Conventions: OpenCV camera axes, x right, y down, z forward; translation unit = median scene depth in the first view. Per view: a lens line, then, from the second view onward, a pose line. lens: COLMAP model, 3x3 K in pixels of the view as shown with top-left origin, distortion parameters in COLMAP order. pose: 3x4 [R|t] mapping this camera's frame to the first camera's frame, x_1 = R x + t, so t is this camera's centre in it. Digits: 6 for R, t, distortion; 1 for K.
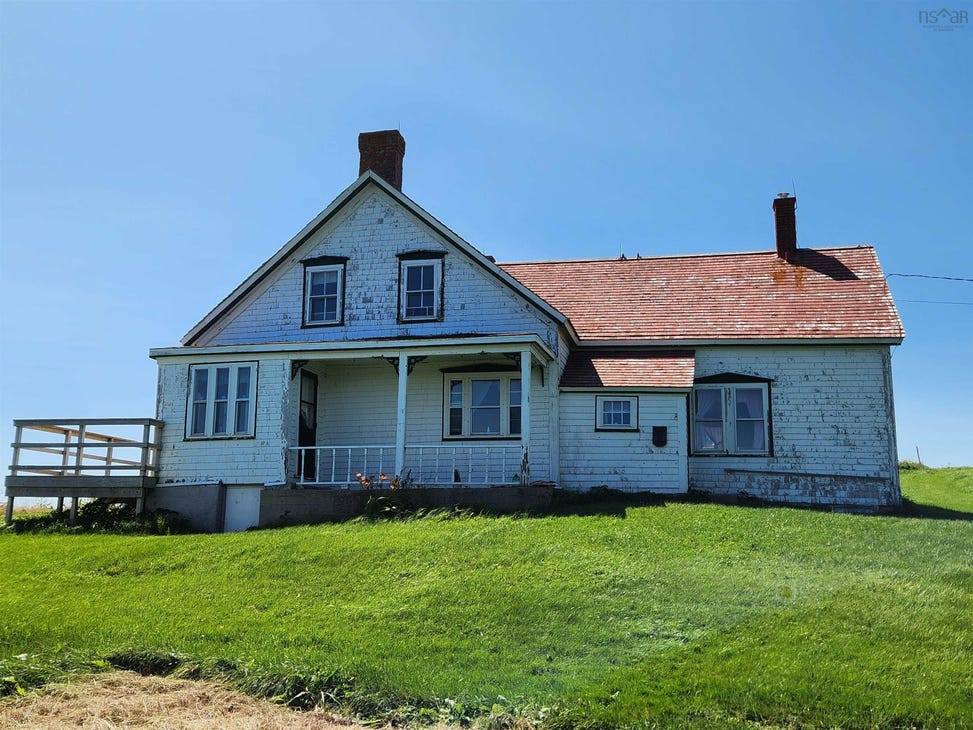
lens RADIAL K [[936.8, 0, 486.5], [0, 936.8, 365.0], [0, 0, 1]] dist [0.074406, -0.006297]
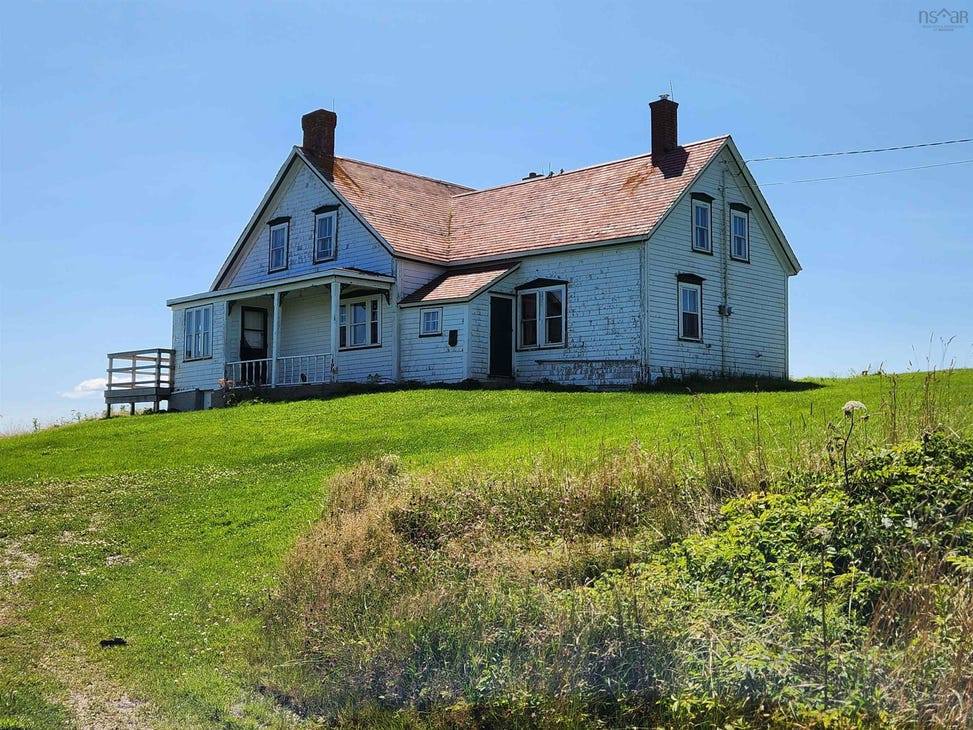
lens RADIAL K [[1145.4, 0, 487.1], [0, 1145.4, 341.3], [0, 0, 1]] dist [0.125334, -0.012023]
pose [[0.850381, -0.064143, -0.522243, 0.976488], [0.100903, 0.994000, 0.042218, 0.020047], [0.516402, -0.088597, 0.851751, -0.260977]]
